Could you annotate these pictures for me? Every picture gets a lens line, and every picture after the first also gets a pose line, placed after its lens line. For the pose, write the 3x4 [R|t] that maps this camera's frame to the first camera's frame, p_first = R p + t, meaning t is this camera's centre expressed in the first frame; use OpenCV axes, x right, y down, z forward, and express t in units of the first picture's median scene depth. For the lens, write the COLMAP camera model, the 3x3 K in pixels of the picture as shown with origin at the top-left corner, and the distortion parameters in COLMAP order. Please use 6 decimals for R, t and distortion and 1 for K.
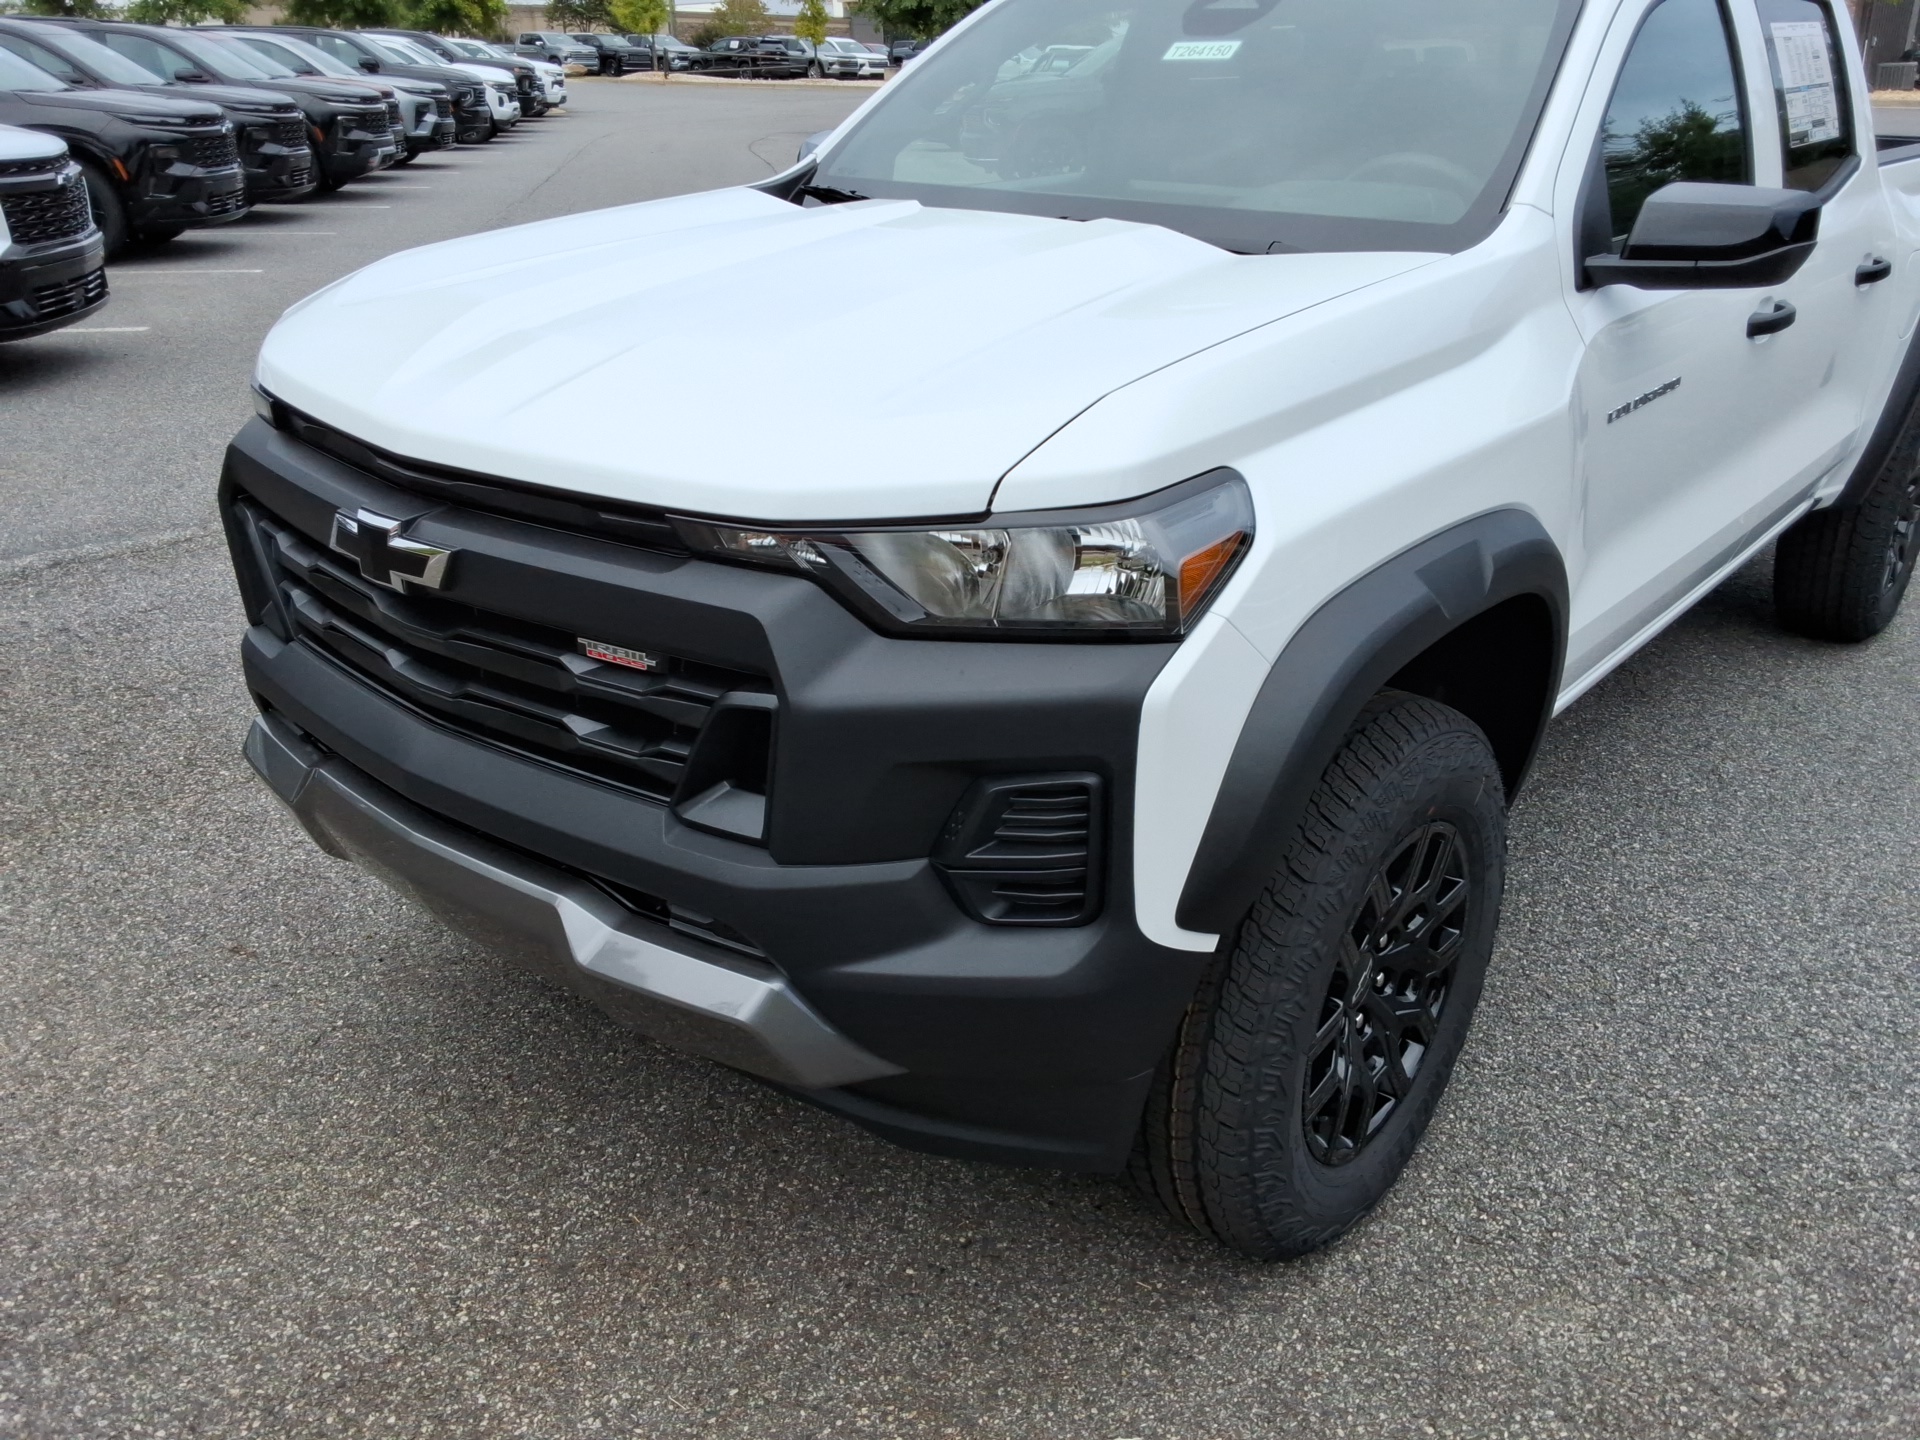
lens RADIAL K [[1571.8, 0, 975.6], [0, 1571.8, 720.8], [0, 0, 1]] dist [0.127110, -0.209972]
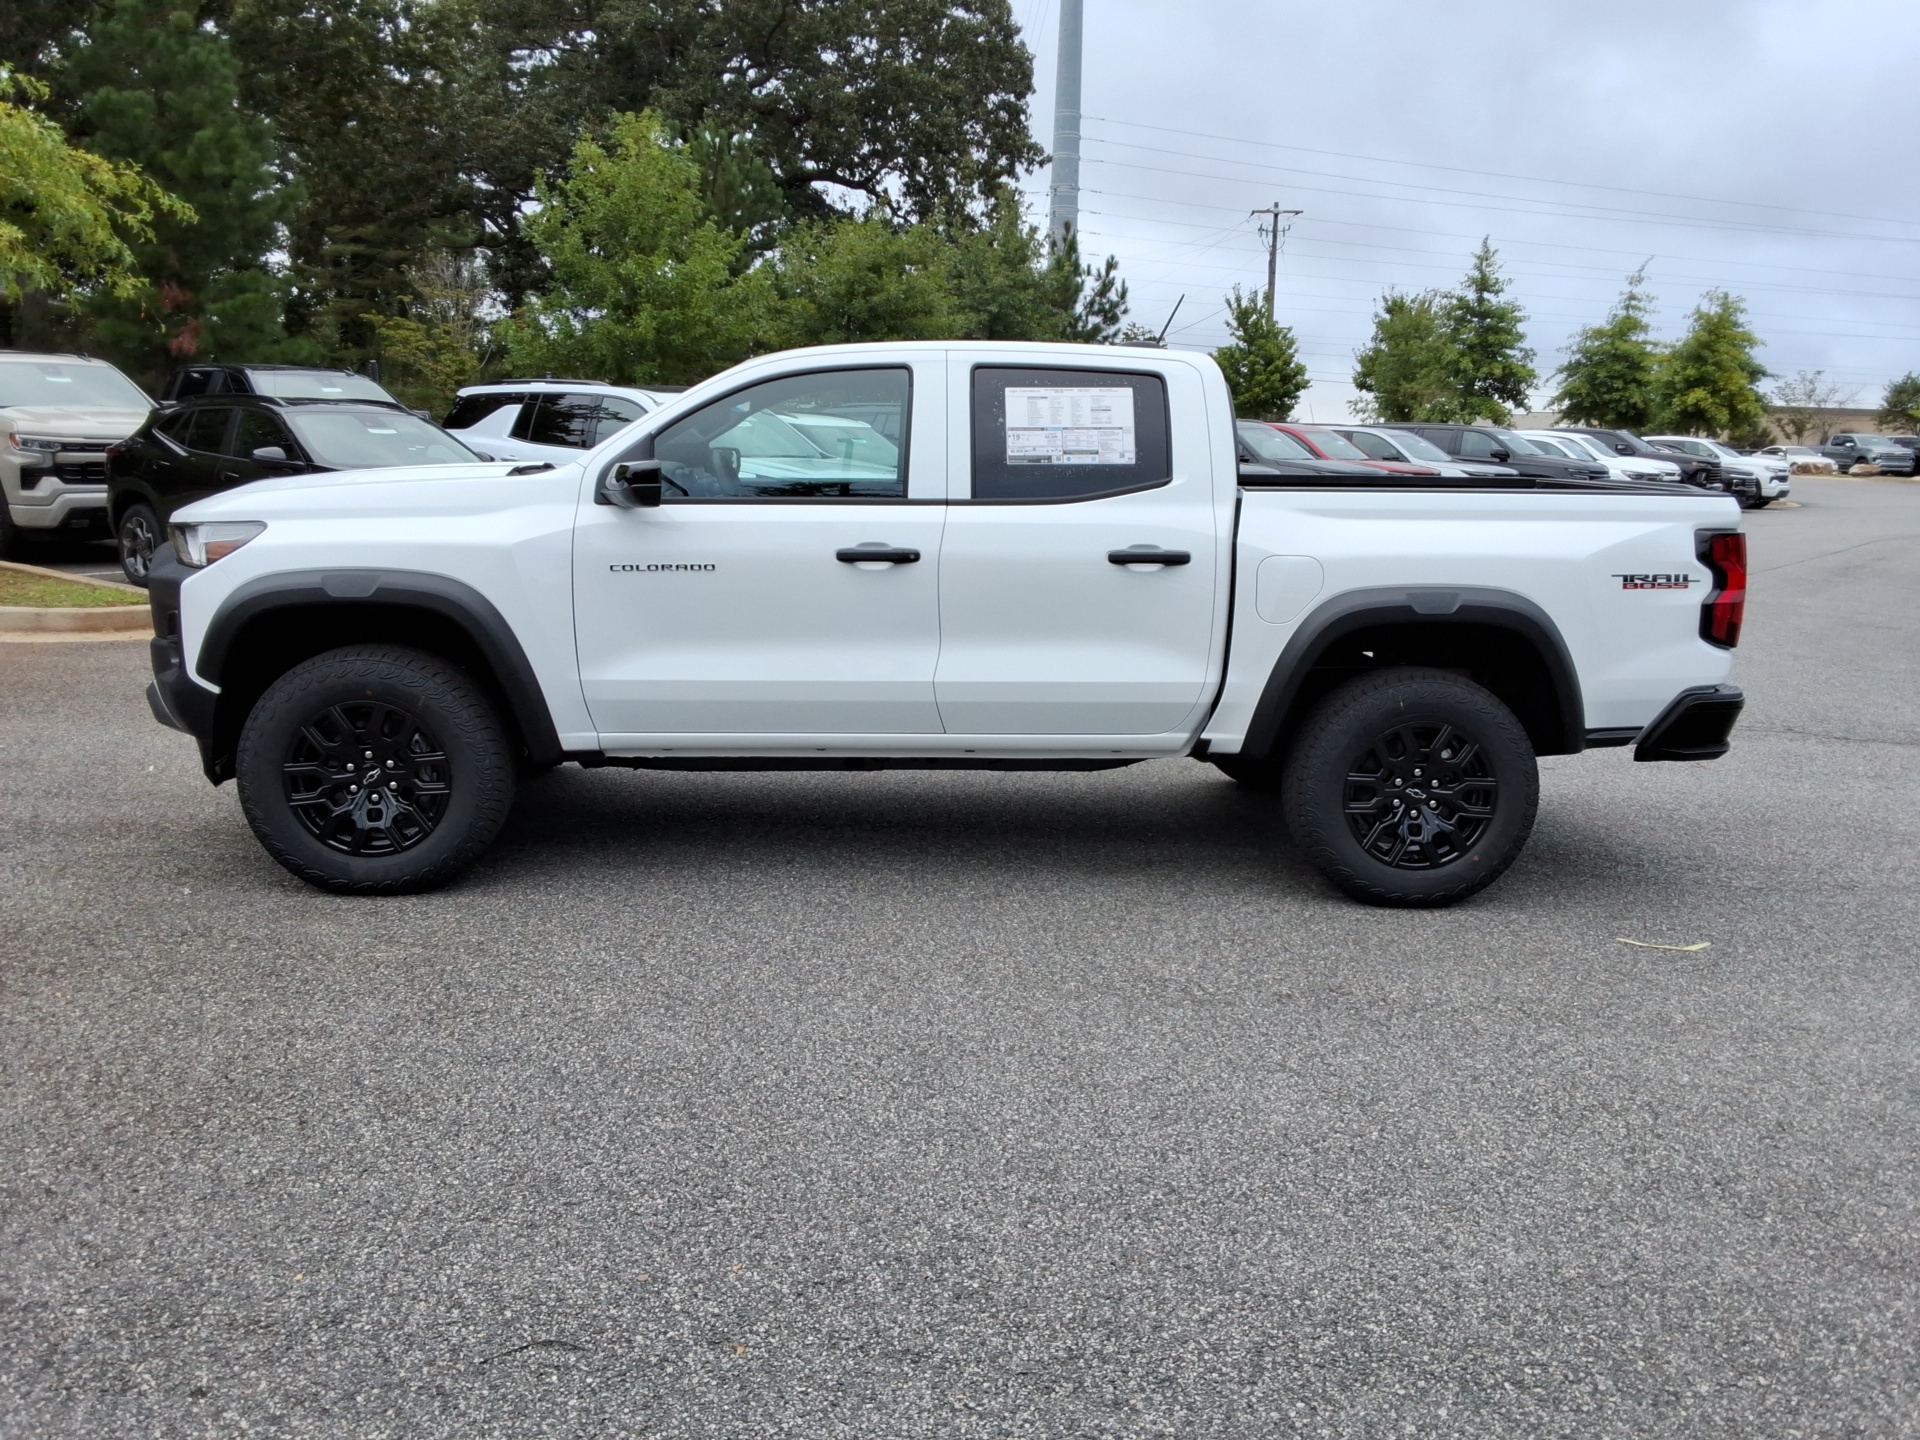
lens RADIAL K [[1559.3, 0, 960.0], [0, 1559.3, 720.0], [0, 0, 1]] dist [0.118391, -0.167290]
pose [[0.672407, 0.142491, -0.726337, 2.750890], [-0.305026, 0.947441, -0.096511, 0.058233], [0.674410, 0.286446, 0.680530, 0.026267]]
